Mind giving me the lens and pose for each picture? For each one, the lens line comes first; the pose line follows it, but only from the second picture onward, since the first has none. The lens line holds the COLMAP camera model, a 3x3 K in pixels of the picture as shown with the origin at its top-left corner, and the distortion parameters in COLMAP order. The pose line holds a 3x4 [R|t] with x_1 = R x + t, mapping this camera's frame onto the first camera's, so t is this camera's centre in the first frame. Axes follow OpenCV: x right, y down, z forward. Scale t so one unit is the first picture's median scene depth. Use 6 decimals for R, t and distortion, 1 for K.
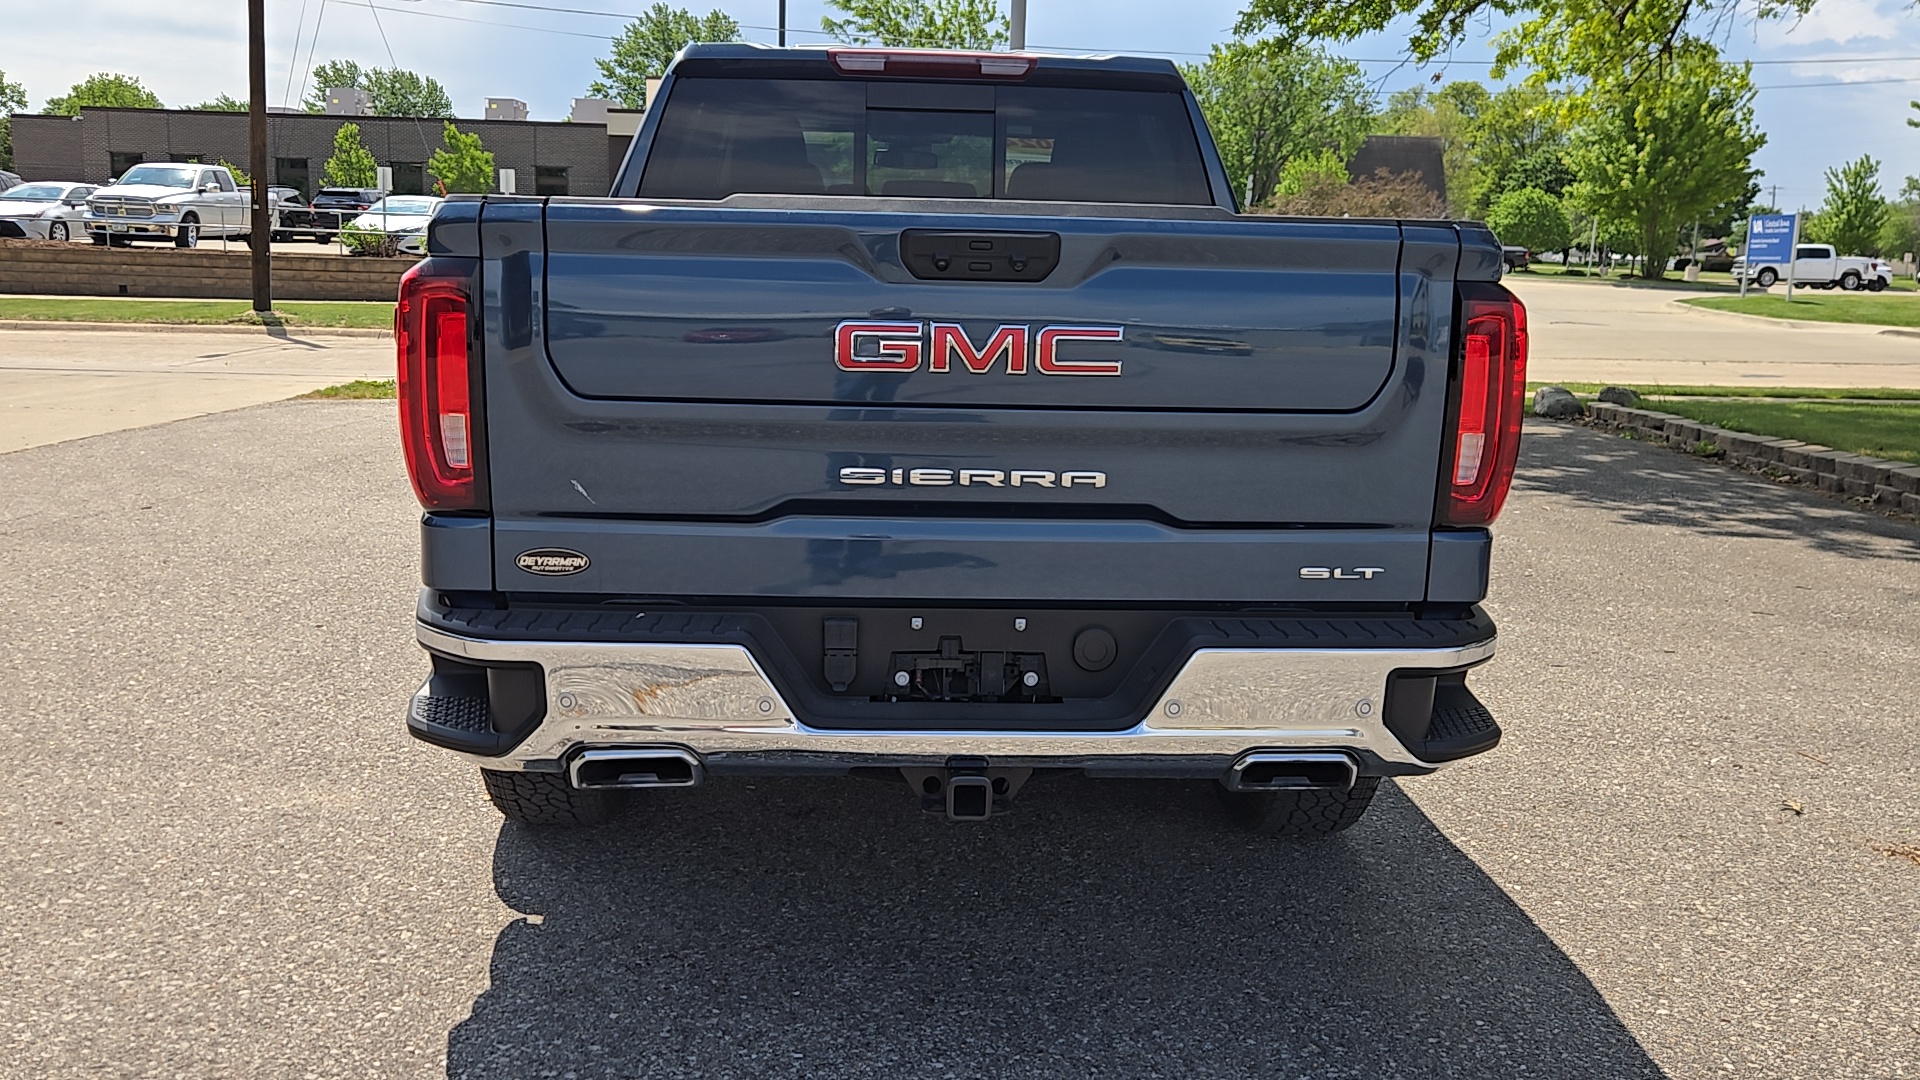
lens RADIAL K [[1600.9, 0, 955.5], [0, 1600.9, 534.1], [0, 0, 1]] dist [0.006899, -0.007905]
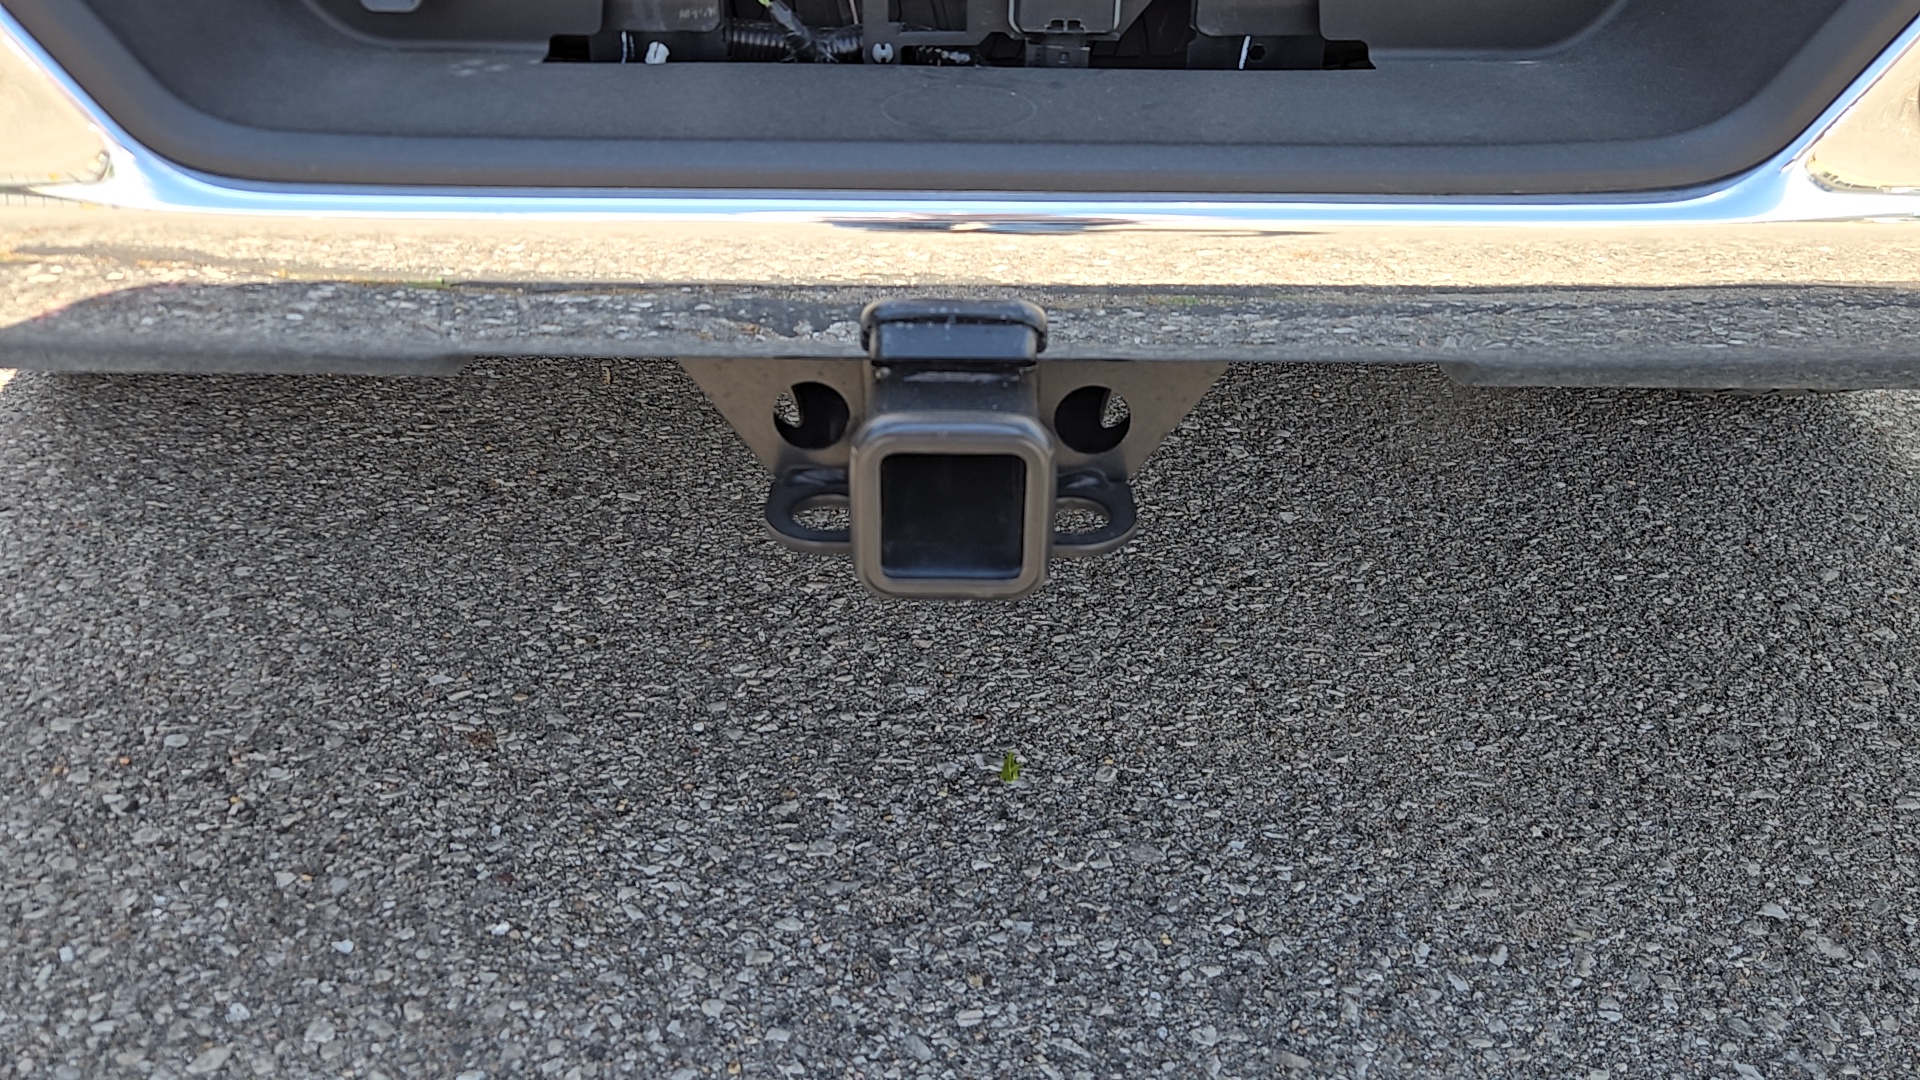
lens RADIAL K [[1600.9, 0, 955.5], [0, 1600.9, 534.1], [0, 0, 1]] dist [0.006899, -0.007905]
pose [[0.998379, 0.015011, -0.054894, 0.019256], [0.005371, 0.935426, 0.353483, 0.081358], [0.056656, -0.353205, 0.933829, 0.712165]]
